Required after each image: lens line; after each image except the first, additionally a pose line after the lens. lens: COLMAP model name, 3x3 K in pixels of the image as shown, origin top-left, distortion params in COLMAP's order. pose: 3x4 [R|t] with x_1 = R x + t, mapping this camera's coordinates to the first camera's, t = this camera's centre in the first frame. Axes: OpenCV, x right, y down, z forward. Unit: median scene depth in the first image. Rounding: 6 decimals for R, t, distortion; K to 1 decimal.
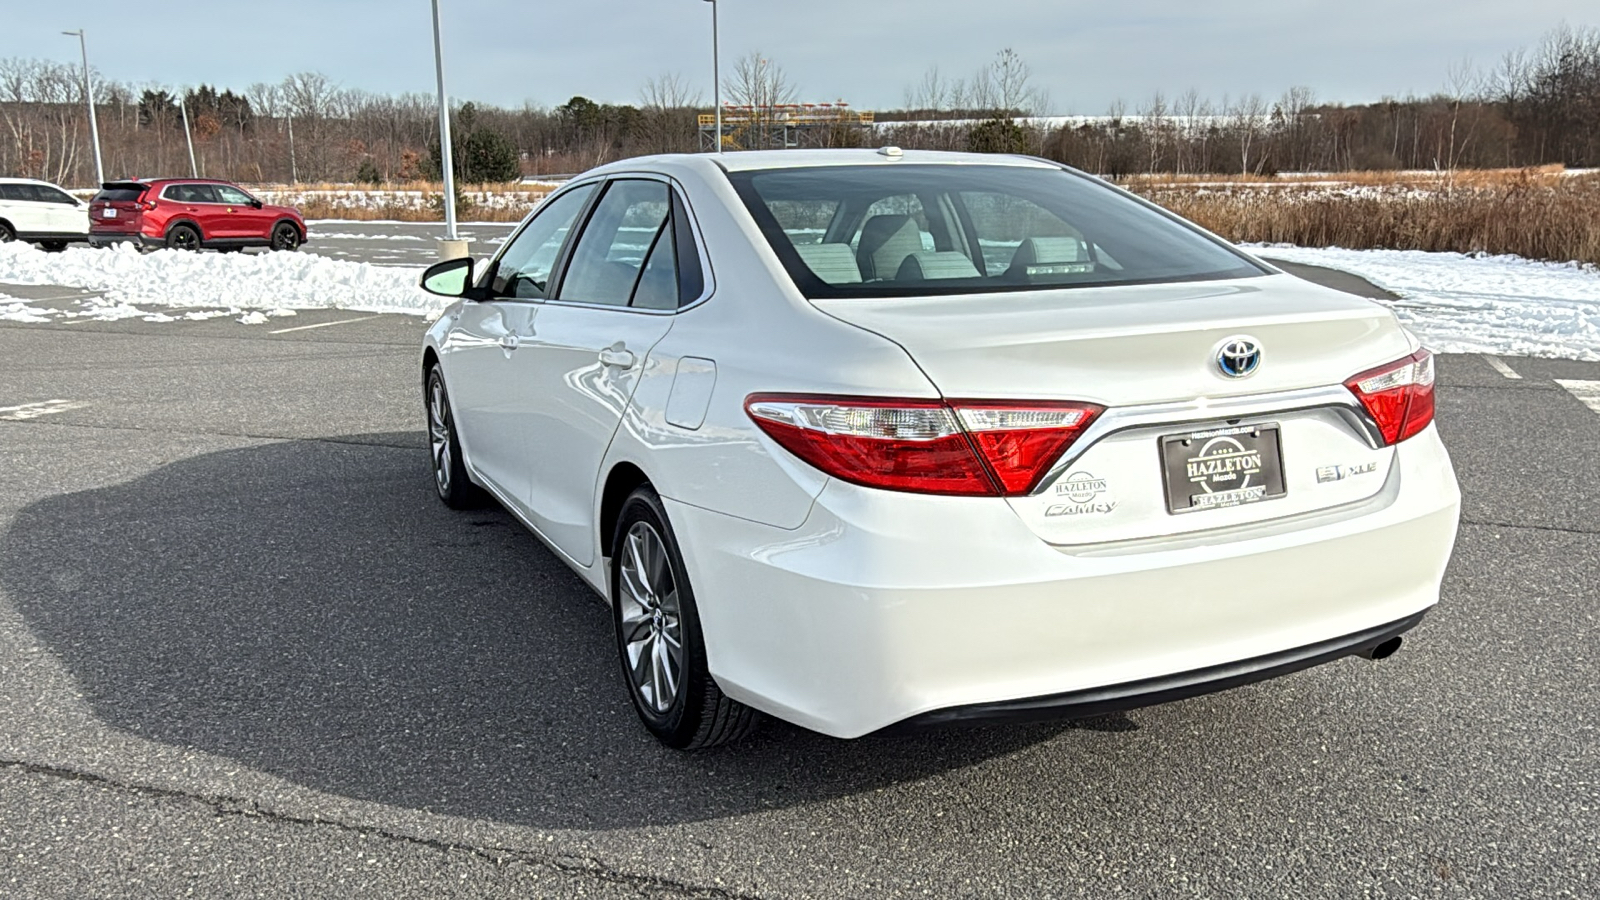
lens RADIAL K [[1291.7, 0, 801.8], [0, 1291.7, 451.6], [0, 0, 1]] dist [0.004718, -0.009678]
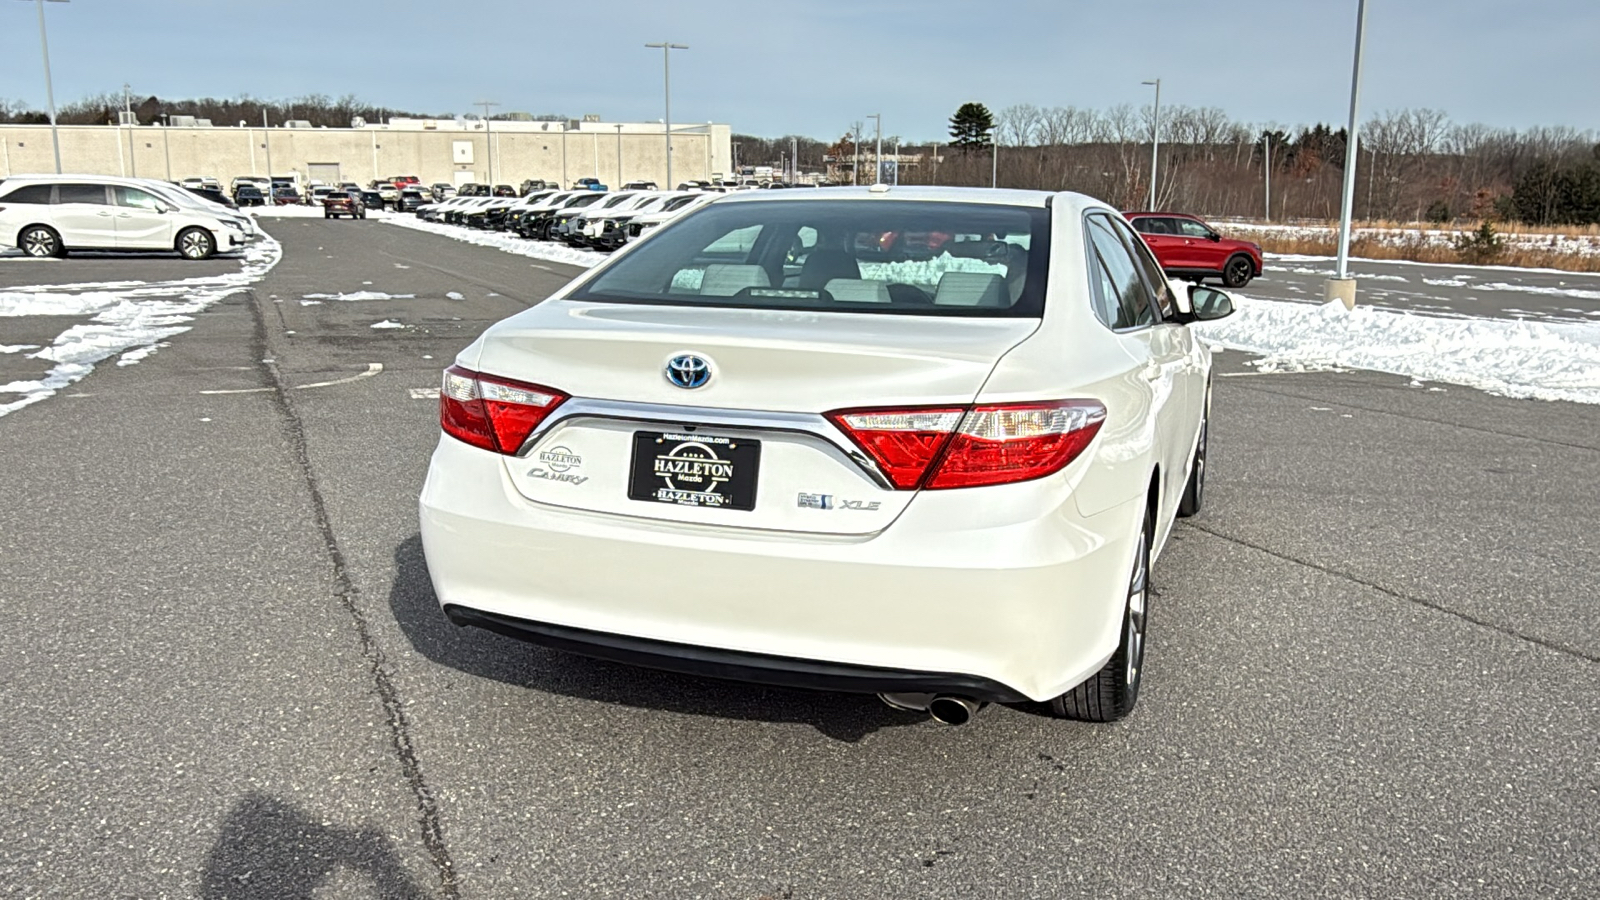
lens RADIAL K [[1291.7, 0, 802.2], [0, 1291.7, 452.0], [0, 0, 1]] dist [0.004718, -0.009678]
pose [[0.698695, 0.149430, -0.699640, 0.120302], [-0.168296, 0.984830, 0.042273, -0.006791], [0.695343, 0.088210, 0.713244, 0.027734]]
